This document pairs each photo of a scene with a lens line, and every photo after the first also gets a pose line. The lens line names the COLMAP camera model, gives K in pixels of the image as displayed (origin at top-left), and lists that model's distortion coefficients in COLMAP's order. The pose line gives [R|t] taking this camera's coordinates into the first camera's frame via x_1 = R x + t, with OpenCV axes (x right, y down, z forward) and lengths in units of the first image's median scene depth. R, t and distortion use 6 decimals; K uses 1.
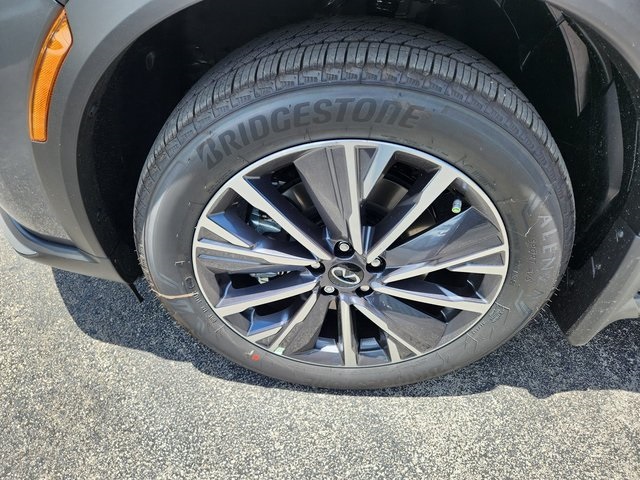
lens RADIAL K [[428.9, 0, 318.6], [0, 428.9, 256.7], [0, 0, 1]] dist [0.046383, -0.031511]
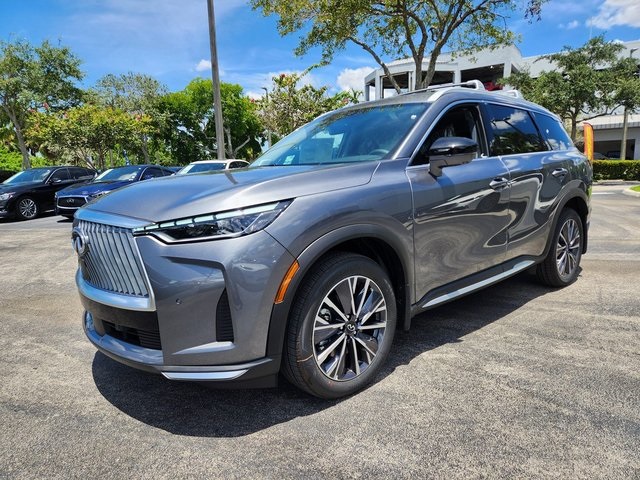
lens RADIAL K [[428.9, 0, 319.8], [0, 428.9, 239.5], [0, 0, 1]] dist [0.046383, -0.031511]
pose [[0.706764, -0.163854, 0.688213, -1.701893], [0.524430, 0.774273, -0.354223, 0.432417], [-0.474824, 0.611271, 0.633158, -0.939613]]
